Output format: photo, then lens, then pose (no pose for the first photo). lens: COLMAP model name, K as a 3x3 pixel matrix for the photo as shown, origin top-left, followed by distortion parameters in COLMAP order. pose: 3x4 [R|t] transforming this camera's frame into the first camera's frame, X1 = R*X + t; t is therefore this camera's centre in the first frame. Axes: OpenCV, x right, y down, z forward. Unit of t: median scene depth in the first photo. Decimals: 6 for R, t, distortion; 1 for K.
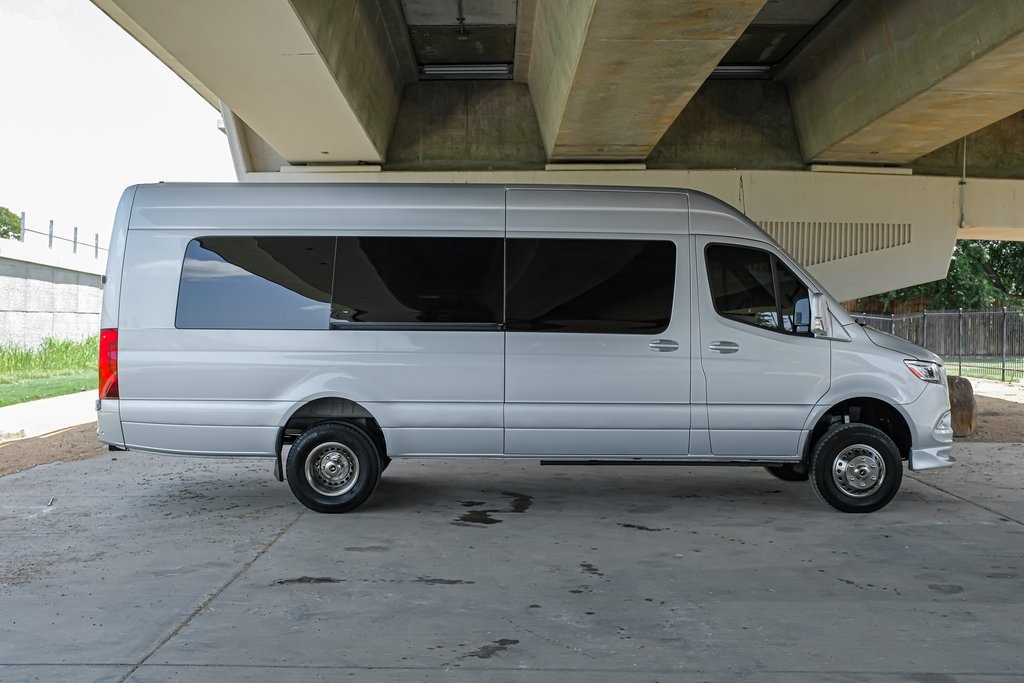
lens RADIAL K [[980.0, 0, 497.1], [0, 980.0, 332.7], [0, 0, 1]] dist [-0.009422, 0.000000]
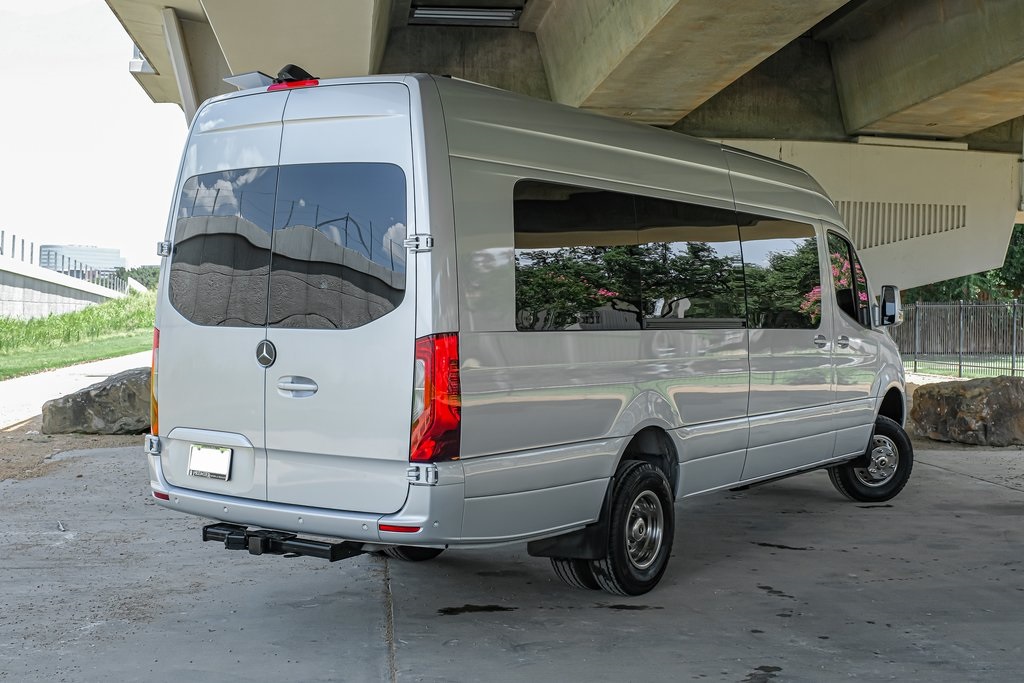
lens RADIAL K [[1176.0, 0, 509.6], [0, 1176.0, 328.2], [0, 0, 1]] dist [0.003170, 0.000000]
pose [[0.993921, 0.006187, 0.109920, -0.104751], [-0.006538, 0.999975, 0.002838, -0.000253], [-0.109900, -0.003539, 0.993936, -0.016071]]
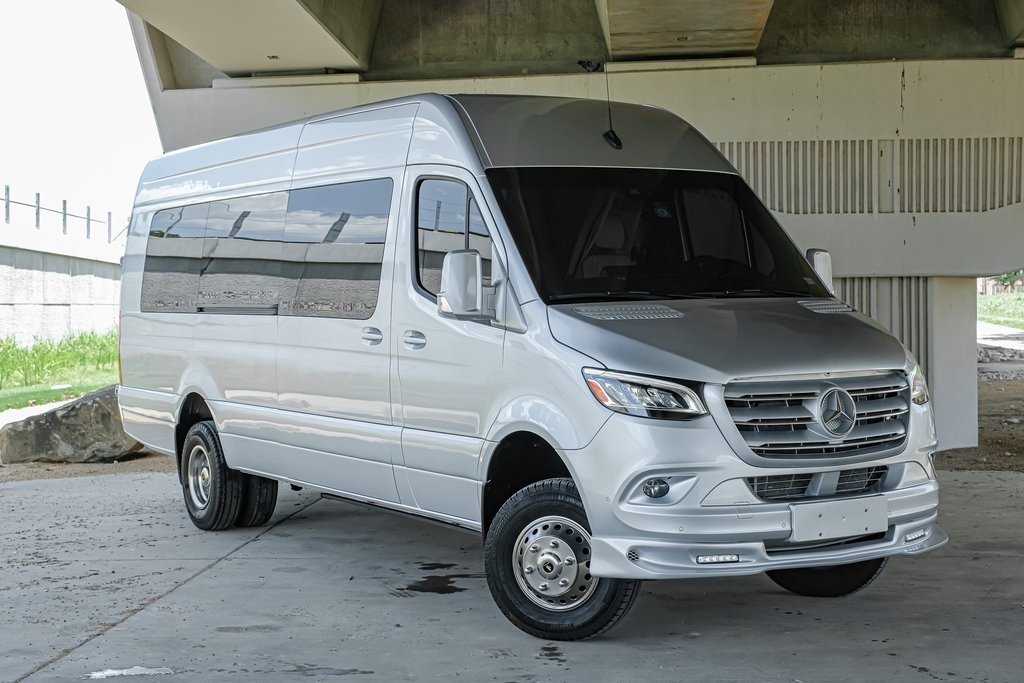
lens RADIAL K [[1494.3, 0, 521.3], [0, 1494.3, 338.4], [0, 0, 1]] dist [0.036344, 0.000000]
pose [[0.997301, -0.021411, -0.070233, 0.060590], [0.022181, 0.999702, 0.010191, 0.003313], [0.069994, -0.011722, 0.997479, -0.020180]]
